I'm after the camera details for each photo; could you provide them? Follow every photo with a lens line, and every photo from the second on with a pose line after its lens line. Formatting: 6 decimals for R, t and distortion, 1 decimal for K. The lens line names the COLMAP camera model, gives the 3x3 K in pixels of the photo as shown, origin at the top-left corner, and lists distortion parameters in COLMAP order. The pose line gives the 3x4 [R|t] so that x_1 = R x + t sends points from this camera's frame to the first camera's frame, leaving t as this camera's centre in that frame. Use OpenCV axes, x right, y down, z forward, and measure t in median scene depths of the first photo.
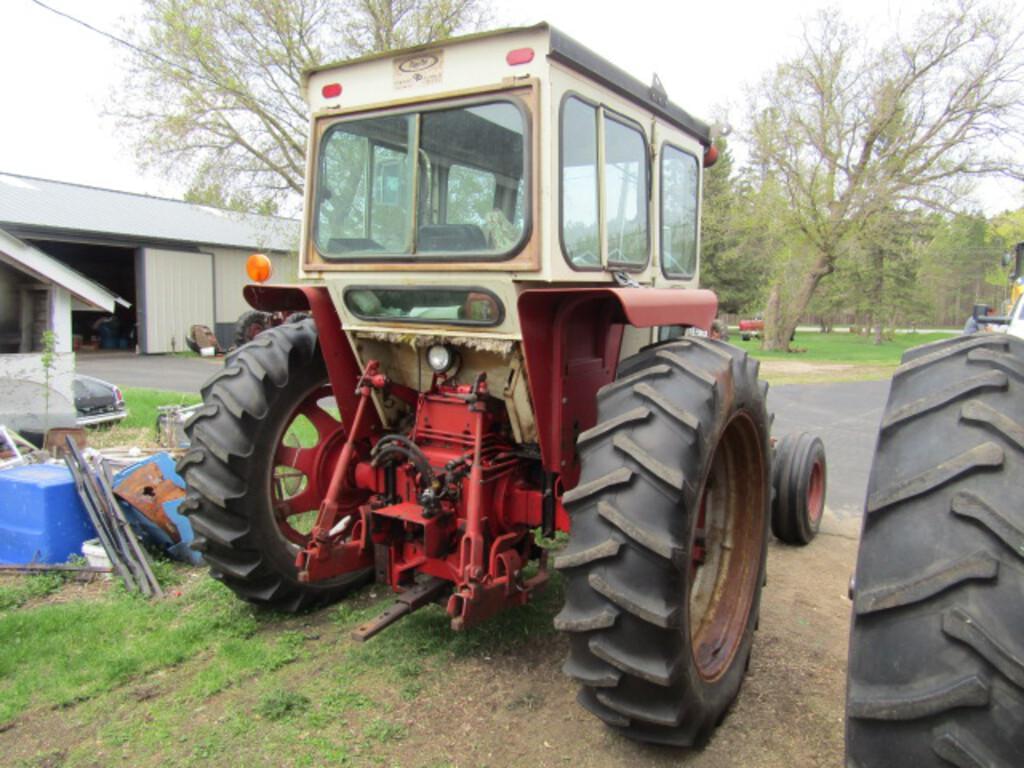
lens RADIAL K [[755.1, 0, 512.0], [0, 755.1, 384.0], [0, 0, 1]] dist [0.132012, -0.154555]
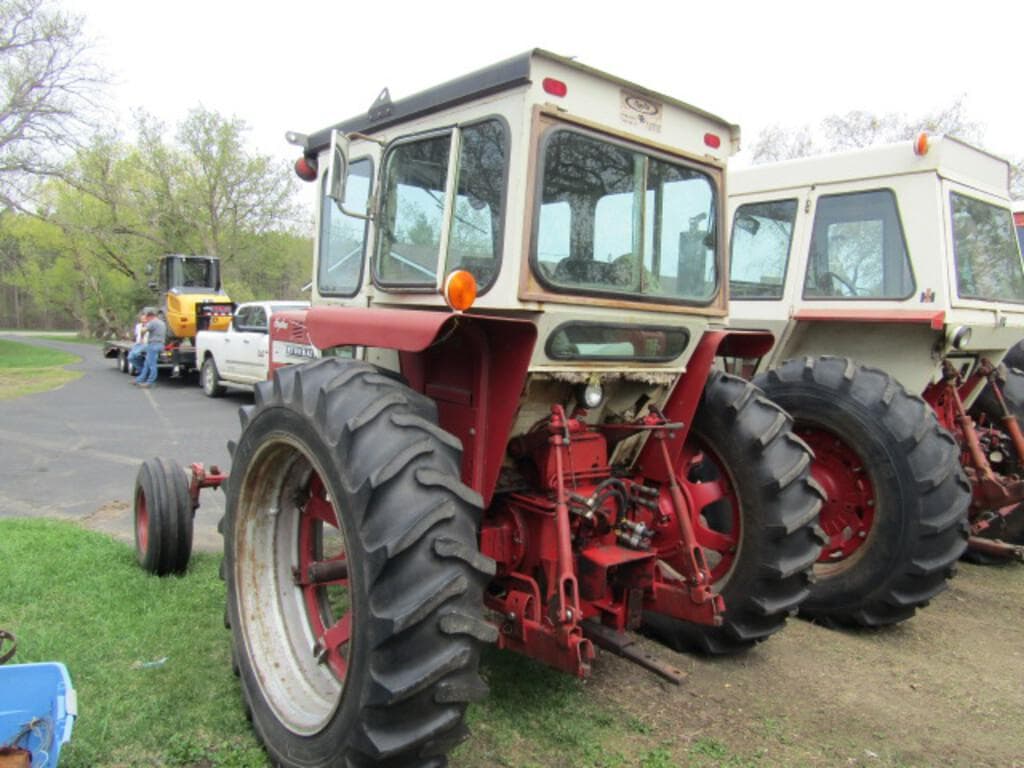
lens RADIAL K [[755.1, 0, 512.0], [0, 755.1, 384.0], [0, 0, 1]] dist [0.132012, -0.154555]
pose [[0.269506, -0.071713, 0.960325, -1.081563], [0.064835, 0.996312, 0.056204, -0.111777], [-0.960814, 0.047116, 0.273161, 0.843684]]
